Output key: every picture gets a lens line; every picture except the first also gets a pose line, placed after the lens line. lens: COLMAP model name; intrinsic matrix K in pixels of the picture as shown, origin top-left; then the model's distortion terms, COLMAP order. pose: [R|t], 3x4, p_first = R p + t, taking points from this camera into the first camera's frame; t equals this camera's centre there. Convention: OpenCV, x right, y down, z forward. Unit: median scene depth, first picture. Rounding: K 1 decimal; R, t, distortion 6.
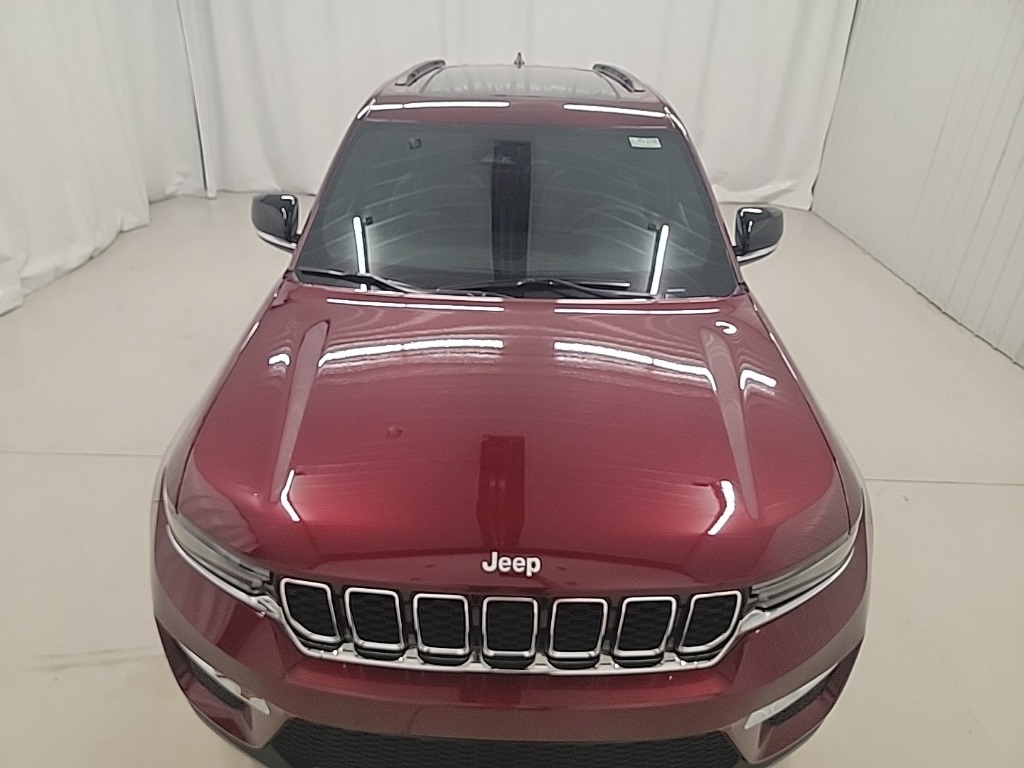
lens RADIAL K [[714.7, 0, 514.9], [0, 714.7, 389.2], [0, 0, 1]] dist [0.048167, -0.038208]
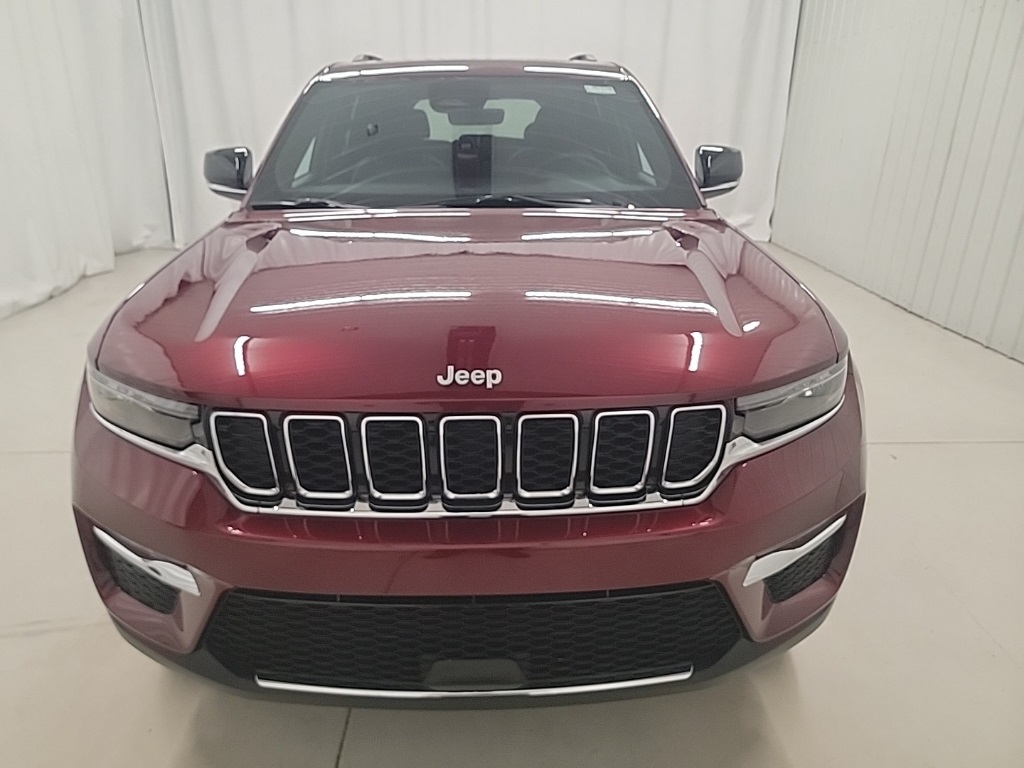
lens RADIAL K [[714.7, 0, 507.3], [0, 714.7, 380.5], [0, 0, 1]] dist [0.048167, -0.038208]
pose [[0.998896, -0.039352, 0.025643, 0.016900], [0.042274, 0.991169, -0.125687, 0.315597], [-0.020470, 0.126632, 0.991739, 0.096740]]
